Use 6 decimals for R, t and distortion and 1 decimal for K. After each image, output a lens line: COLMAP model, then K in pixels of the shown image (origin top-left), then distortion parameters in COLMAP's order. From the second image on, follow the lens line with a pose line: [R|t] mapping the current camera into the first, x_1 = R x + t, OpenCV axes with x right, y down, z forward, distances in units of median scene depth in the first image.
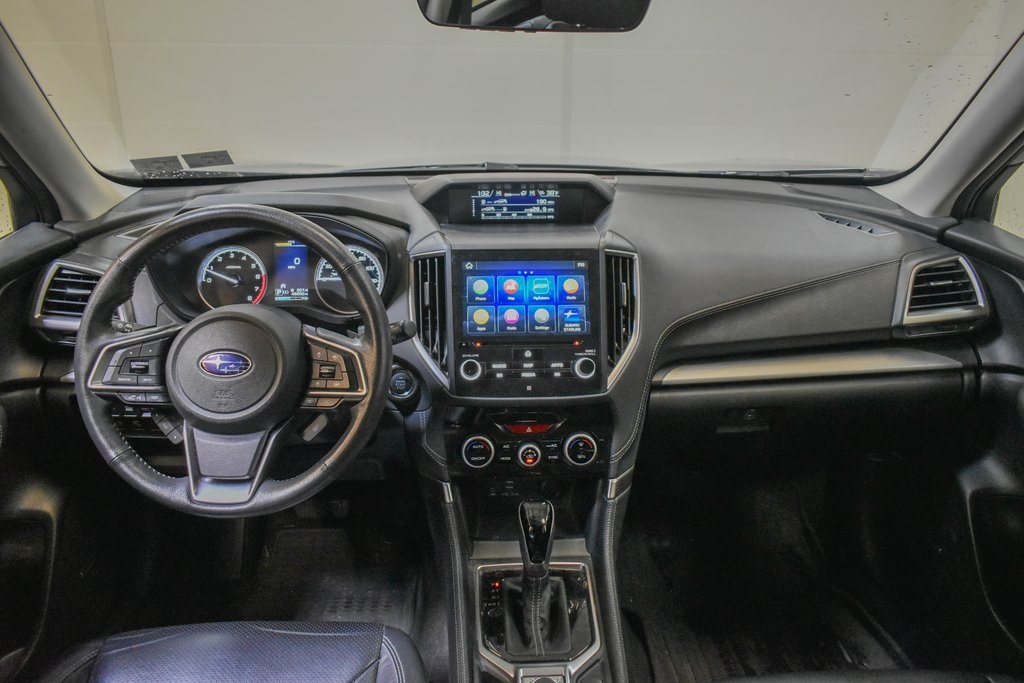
lens RADIAL K [[803.4, 0, 512.0], [0, 803.4, 341.5], [0, 0, 1]] dist [-0.000764, 0.005715]
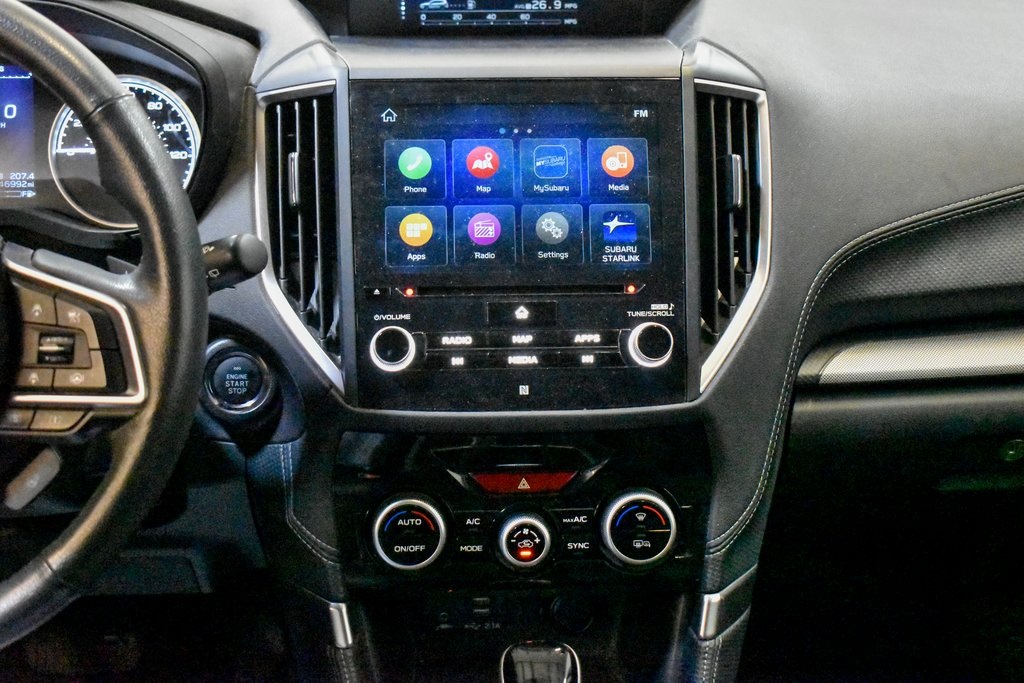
lens RADIAL K [[1532.7, 0, 512.0], [0, 1532.7, 341.5], [0, 0, 1]] dist [-0.011556, -0.046162]
pose [[0.999915, -0.000341, 0.013027, 0.003509], [0.000142, 0.999883, 0.015290, 0.017670], [-0.013031, -0.015287, 0.999798, 0.150175]]
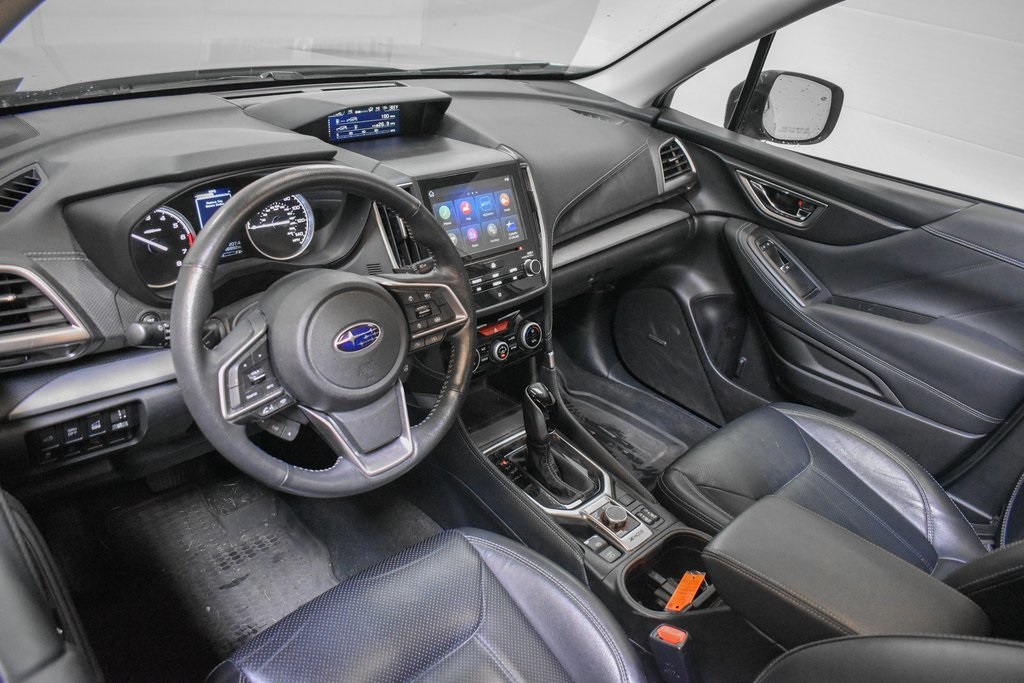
lens RADIAL K [[803.4, 0, 512.0], [0, 803.4, 341.5], [0, 0, 1]] dist [-0.000764, 0.005715]
pose [[0.737757, -0.251813, 0.626342, -0.684850], [0.133333, 0.963900, 0.230474, -0.136387], [-0.661768, -0.086522, 0.744699, 0.124177]]
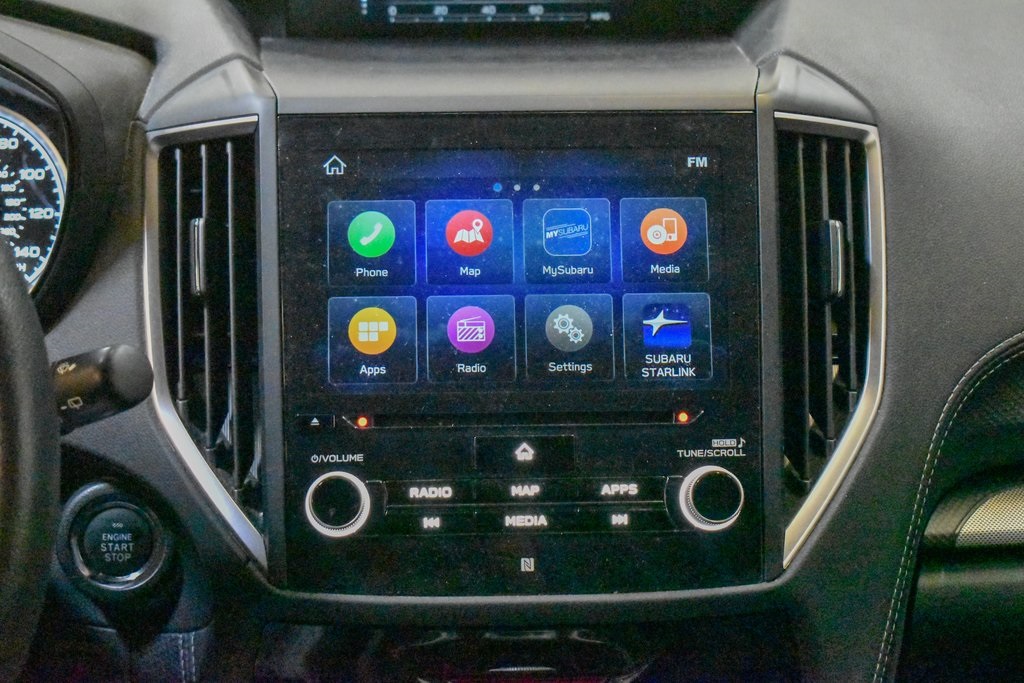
lens RADIAL K [[2033.2, 0, 512.0], [0, 2033.2, 341.5], [0, 0, 1]] dist [-0.021710, -0.246179]
pose [[1.000000, 0.000750, -0.000505, 0.015255], [-0.000755, 0.999962, -0.008706, -0.019886], [0.000498, 0.008706, 0.999962, 0.219153]]
